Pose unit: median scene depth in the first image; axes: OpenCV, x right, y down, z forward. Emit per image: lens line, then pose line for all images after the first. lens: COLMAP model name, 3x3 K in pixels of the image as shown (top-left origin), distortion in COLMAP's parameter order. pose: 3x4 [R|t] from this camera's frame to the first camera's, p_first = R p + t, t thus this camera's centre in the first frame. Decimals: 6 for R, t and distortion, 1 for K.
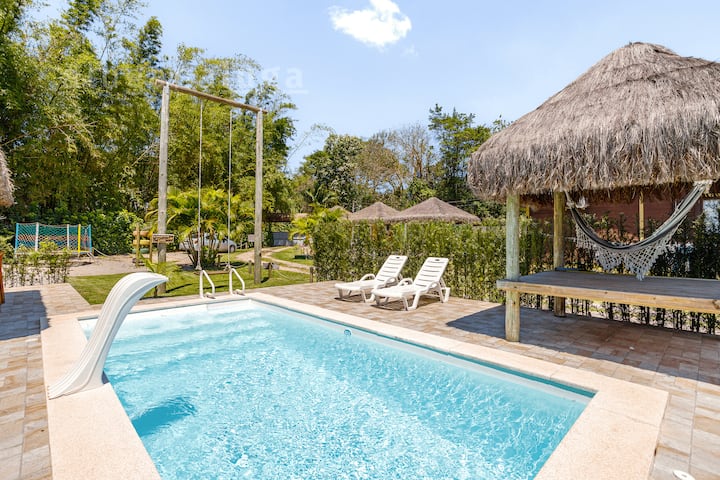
lens RADIAL K [[353.2, 0, 360.0], [0, 353.2, 240.0], [0, 0, 1]] dist [-0.002147, 0.000776]
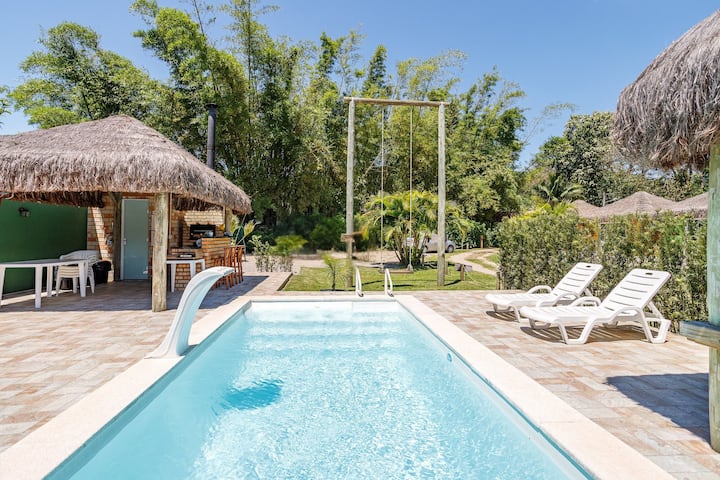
lens RADIAL K [[353.2, 0, 360.0], [0, 353.2, 240.0], [0, 0, 1]] dist [-0.002147, 0.000776]
pose [[0.794409, 0.009830, -0.607304, 0.076406], [-0.010221, 0.999944, 0.002816, -0.000342], [0.607298, 0.003970, 0.794465, 0.069235]]
